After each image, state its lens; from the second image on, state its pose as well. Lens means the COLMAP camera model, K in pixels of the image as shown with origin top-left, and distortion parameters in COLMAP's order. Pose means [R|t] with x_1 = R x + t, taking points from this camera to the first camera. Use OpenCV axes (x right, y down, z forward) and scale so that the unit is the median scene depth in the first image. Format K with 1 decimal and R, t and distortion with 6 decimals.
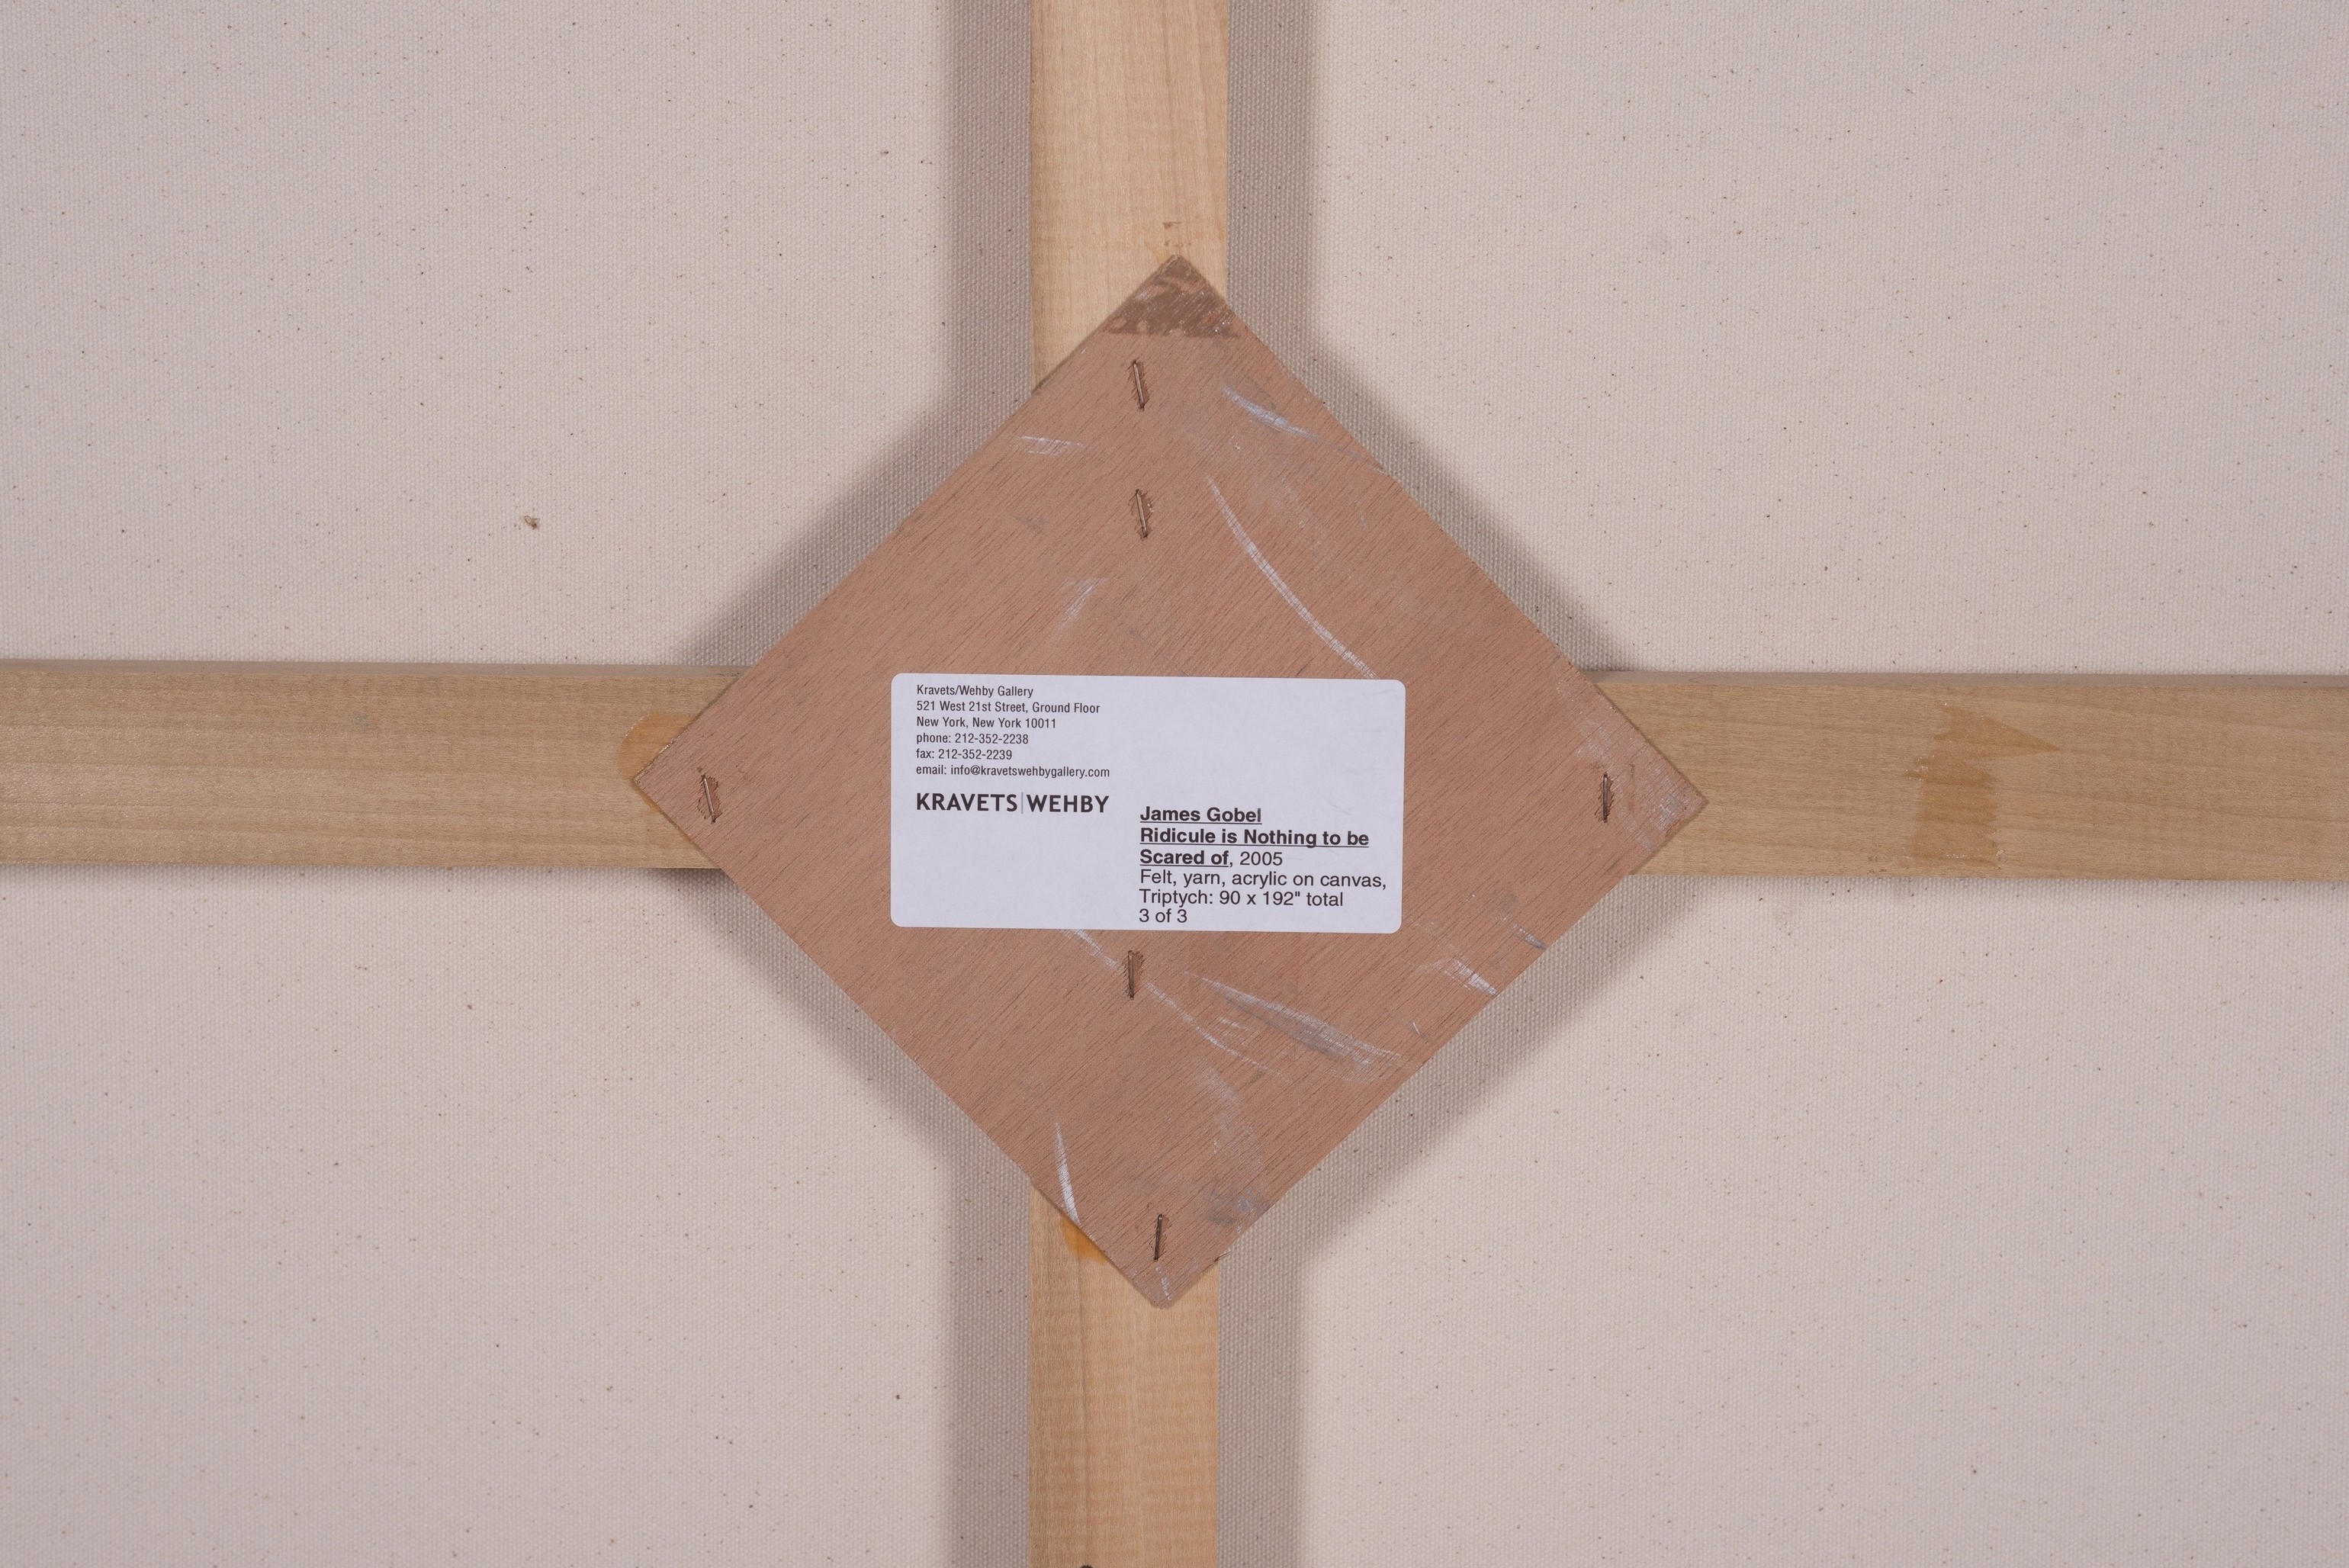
lens RADIAL K [[4744.6, 0, 1181.7], [0, 4744.6, 776.9], [0, 0, 1]] dist [0.258322, 0.000000]
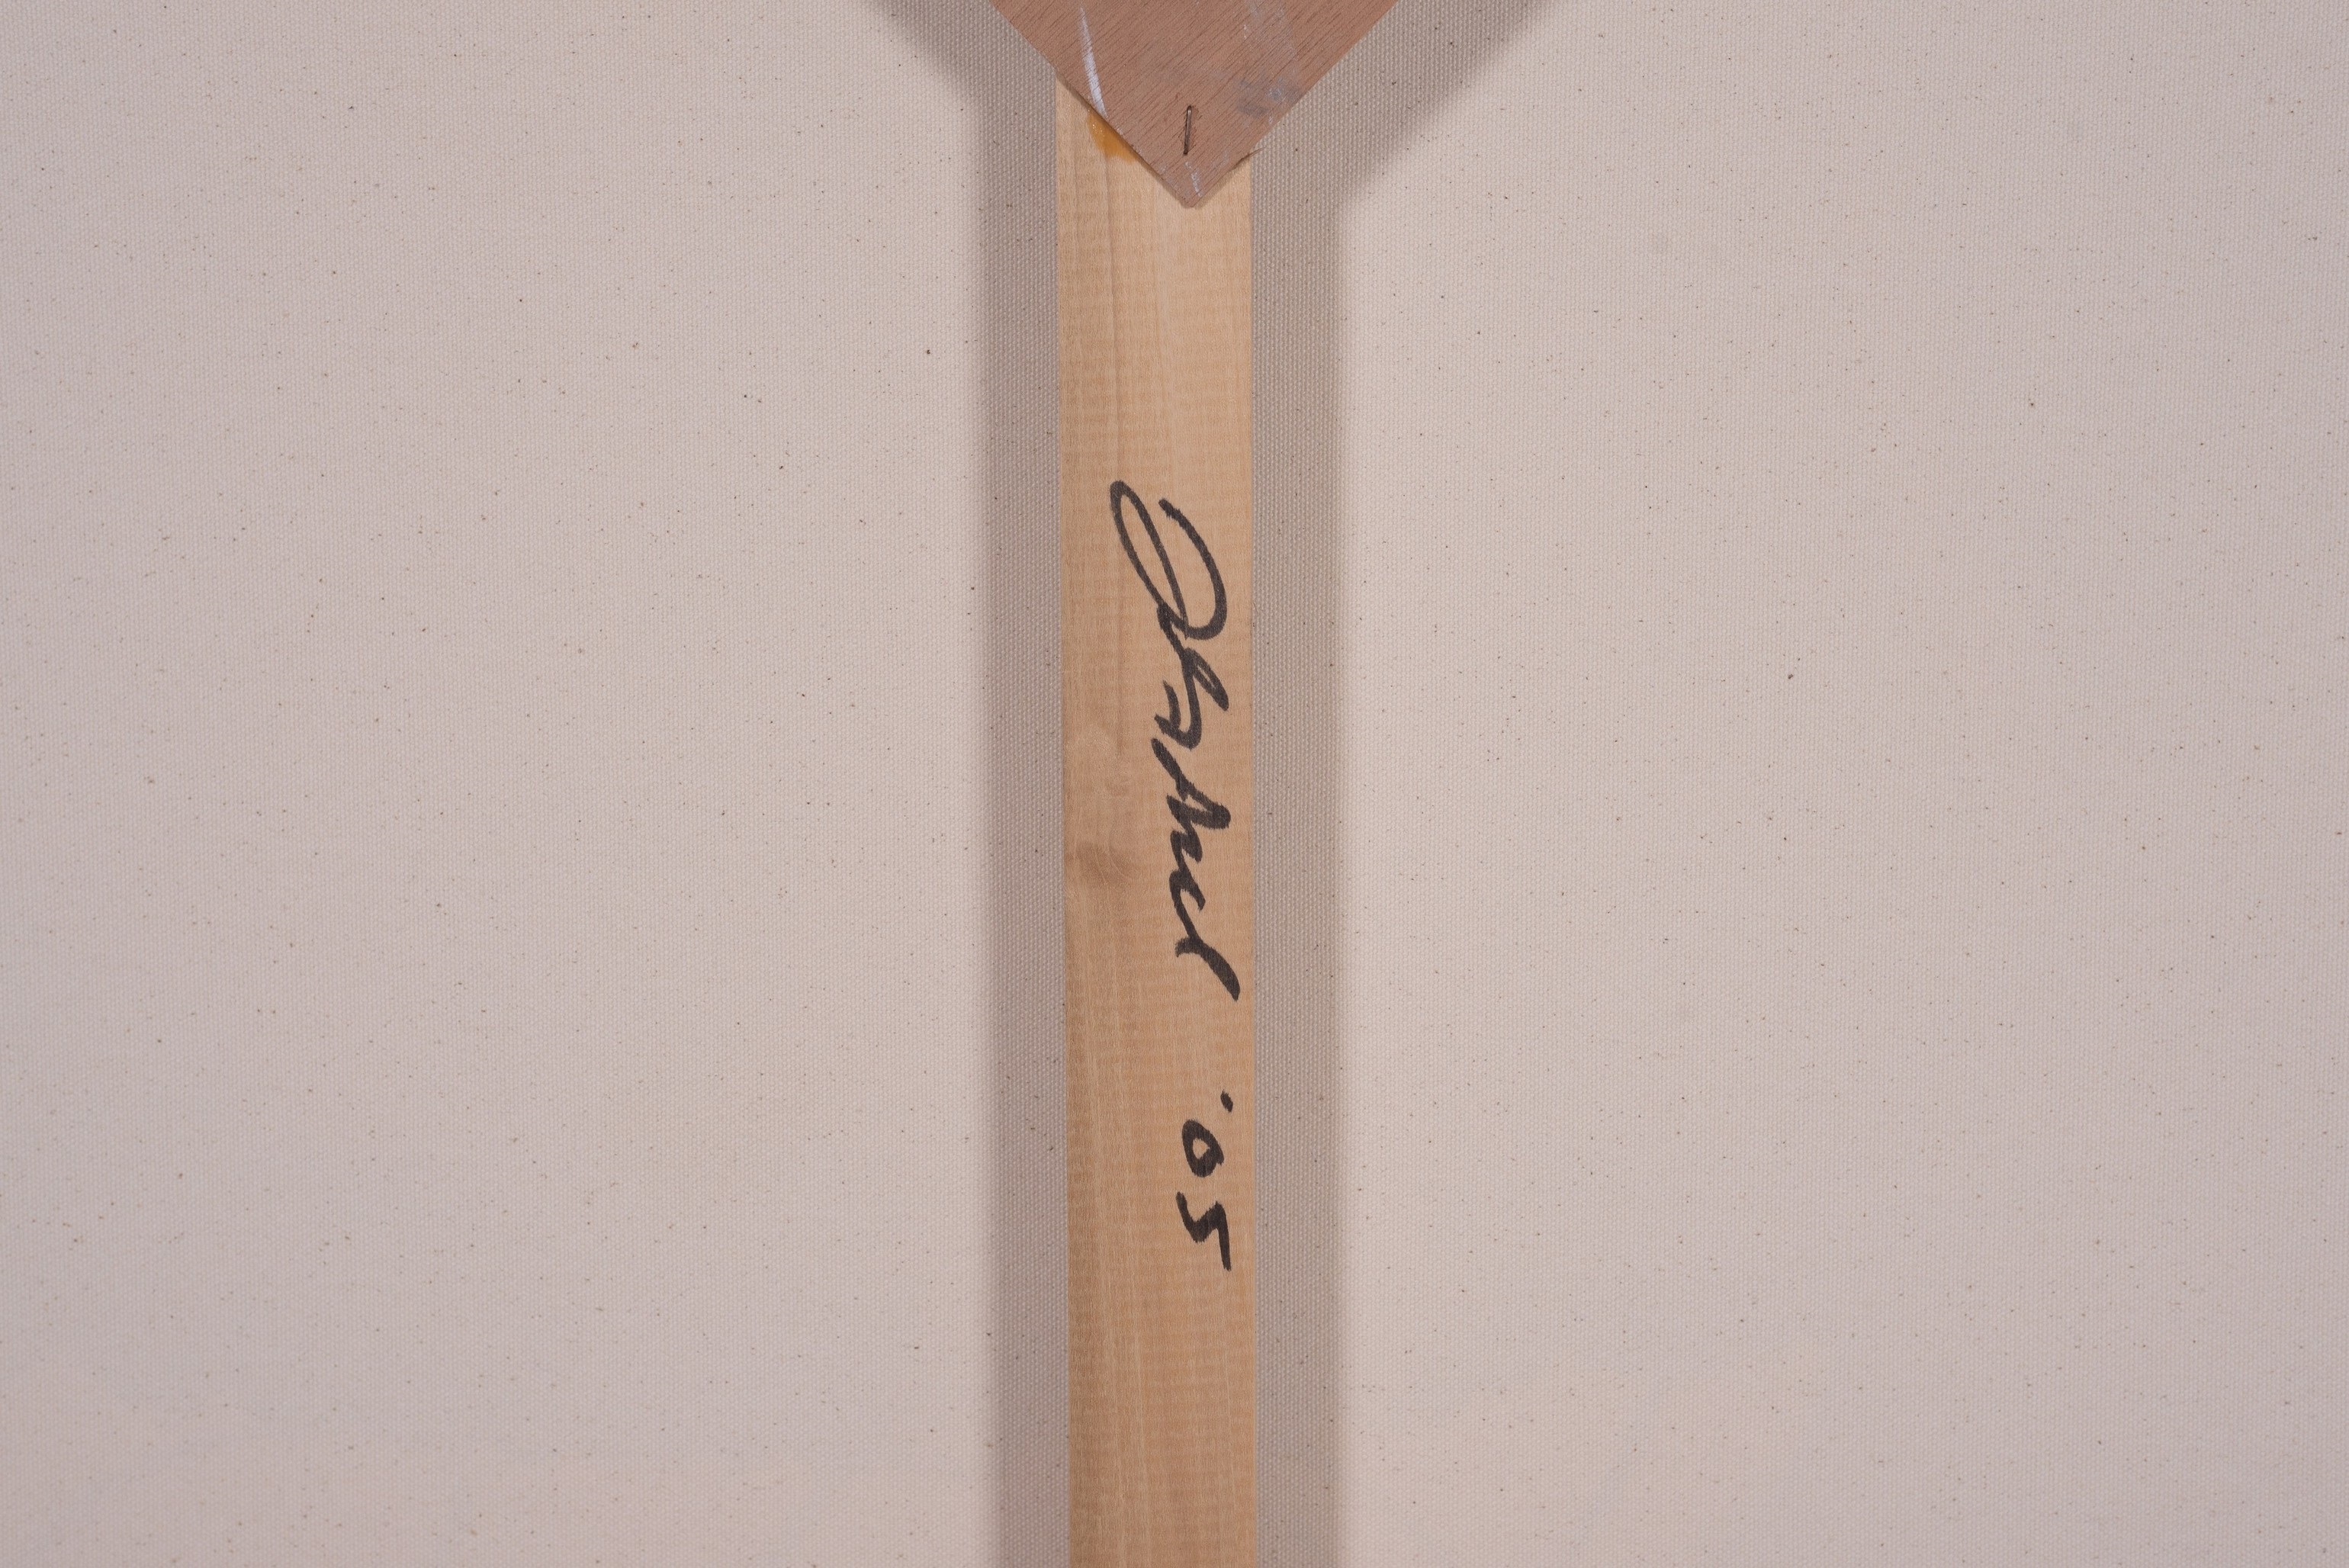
lens RADIAL K [[4744.6, 0, 1167.8], [0, 4744.6, 784.8], [0, 0, 1]] dist [0.258322, 0.000000]
pose [[0.999574, -0.008280, -0.028001, 0.017053], [0.008465, 0.999943, 0.006507, 0.221986], [0.027946, -0.006742, 0.999587, 0.024018]]
